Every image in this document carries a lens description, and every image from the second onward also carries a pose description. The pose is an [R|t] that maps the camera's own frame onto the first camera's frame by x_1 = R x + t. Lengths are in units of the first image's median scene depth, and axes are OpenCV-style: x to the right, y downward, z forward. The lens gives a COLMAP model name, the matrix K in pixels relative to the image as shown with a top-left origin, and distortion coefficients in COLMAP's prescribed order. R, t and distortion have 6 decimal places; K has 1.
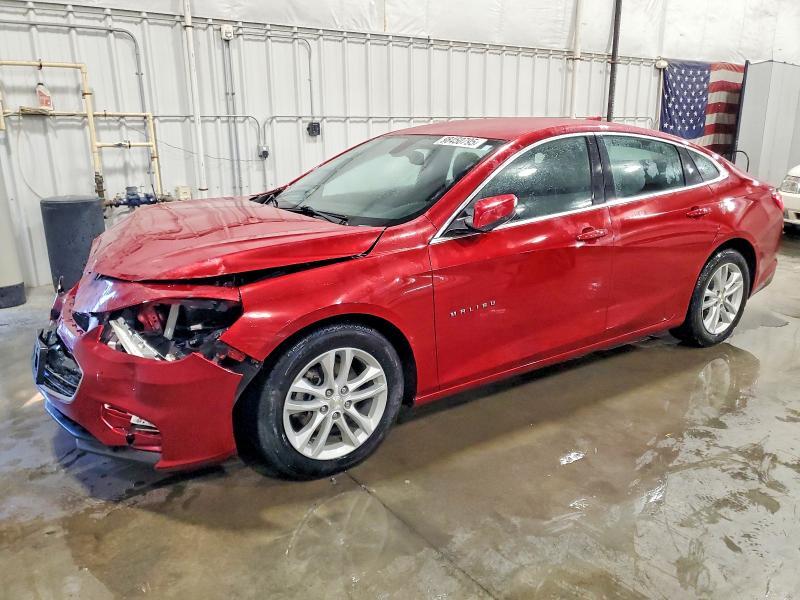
lens RADIAL K [[621.8, 0, 399.8], [0, 621.8, 296.6], [0, 0, 1]] dist [0.006813, 0.001685]
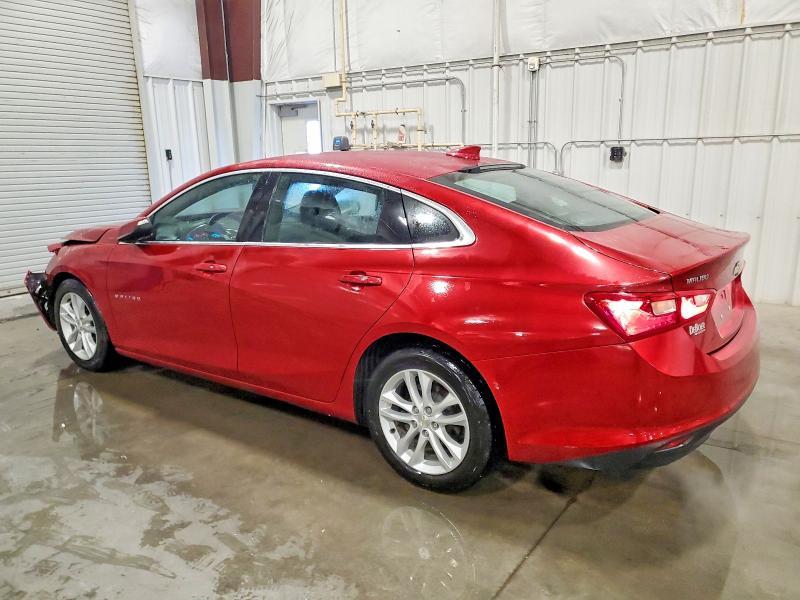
lens RADIAL K [[621.8, 0, 400.0], [0, 621.8, 305.6], [0, 0, 1]] dist [0.006813, 0.001685]
pose [[0.345054, 0.219795, -0.912484, 0.724100], [-0.229260, 0.962483, 0.145144, -0.137102], [0.910152, 0.159113, 0.382499, 0.474567]]
